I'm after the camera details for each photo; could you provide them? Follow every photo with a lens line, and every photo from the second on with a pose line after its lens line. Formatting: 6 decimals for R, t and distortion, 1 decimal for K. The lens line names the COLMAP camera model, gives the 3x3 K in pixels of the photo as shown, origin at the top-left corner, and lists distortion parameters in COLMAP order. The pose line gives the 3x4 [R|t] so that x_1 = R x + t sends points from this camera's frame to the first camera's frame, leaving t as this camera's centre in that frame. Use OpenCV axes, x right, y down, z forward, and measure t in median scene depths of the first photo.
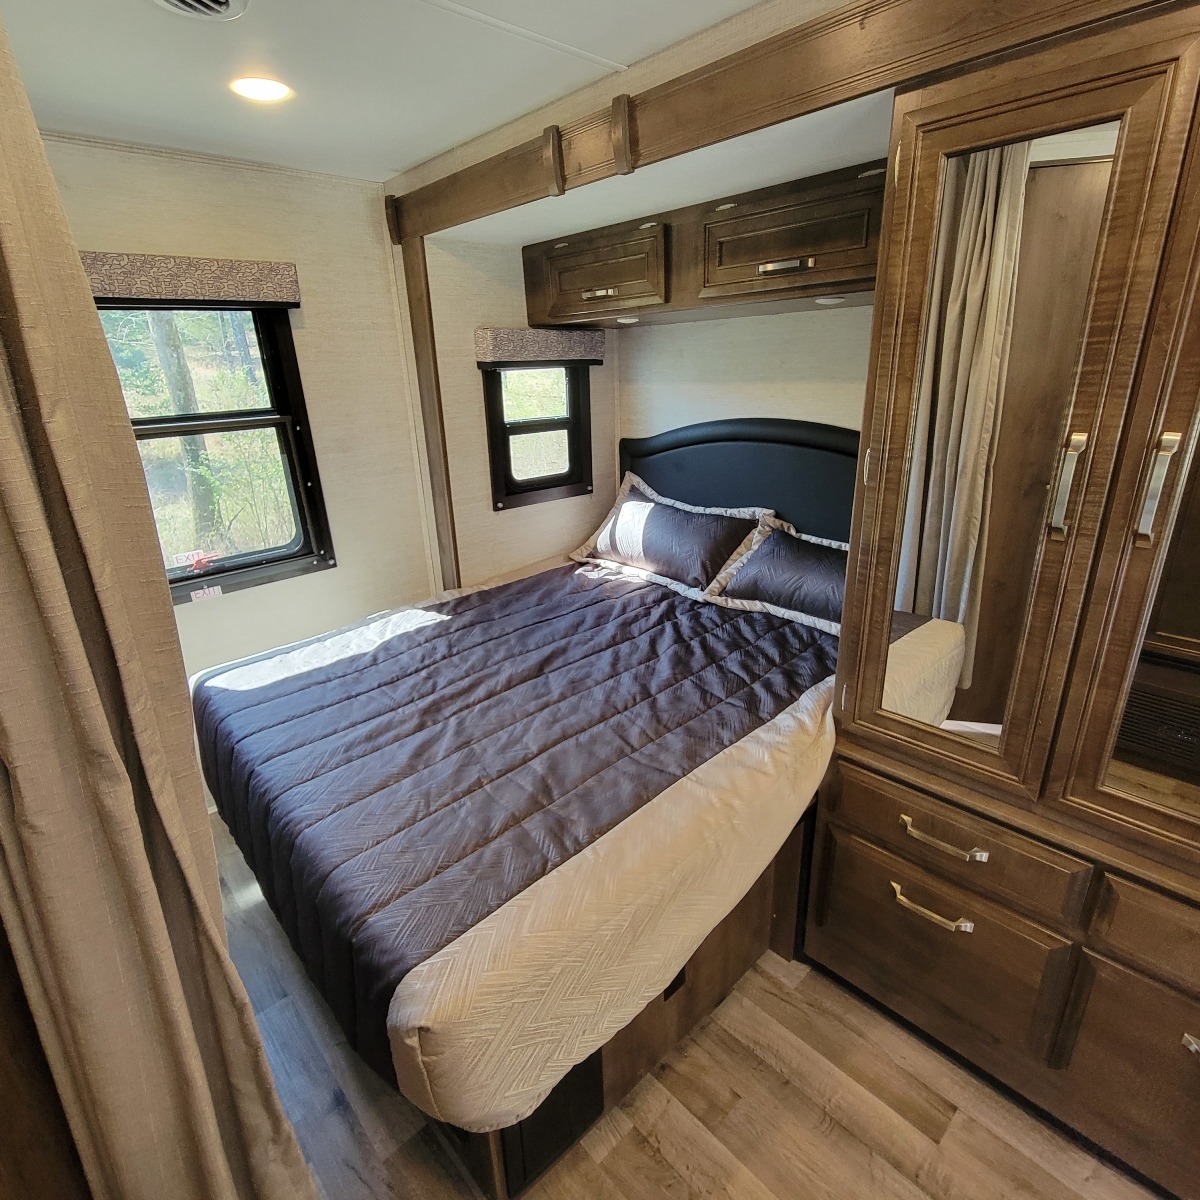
lens RADIAL K [[660.9, 0, 601.3], [0, 660.9, 603.3], [0, 0, 1]] dist [0.002446, -0.000317]
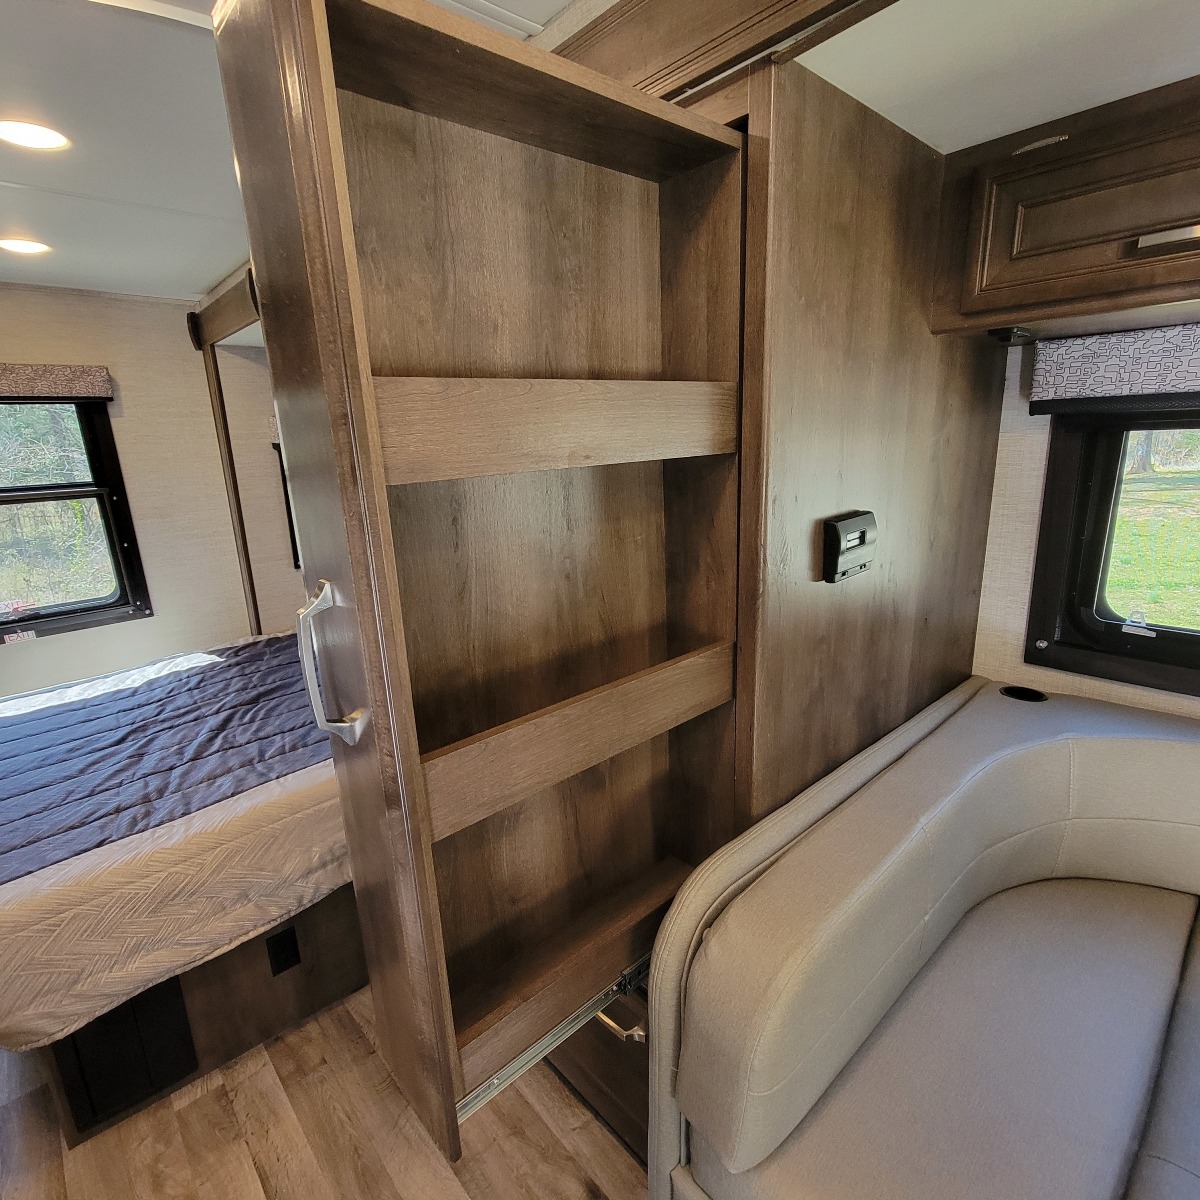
lens RADIAL K [[660.9, 0, 601.3], [0, 660.9, 603.3], [0, 0, 1]] dist [0.002446, -0.000317]
pose [[0.999593, 0.002423, -0.028432, 0.477153], [-0.005166, 0.995289, -0.096812, 0.034877], [0.028063, 0.096920, 0.994896, -0.145666]]
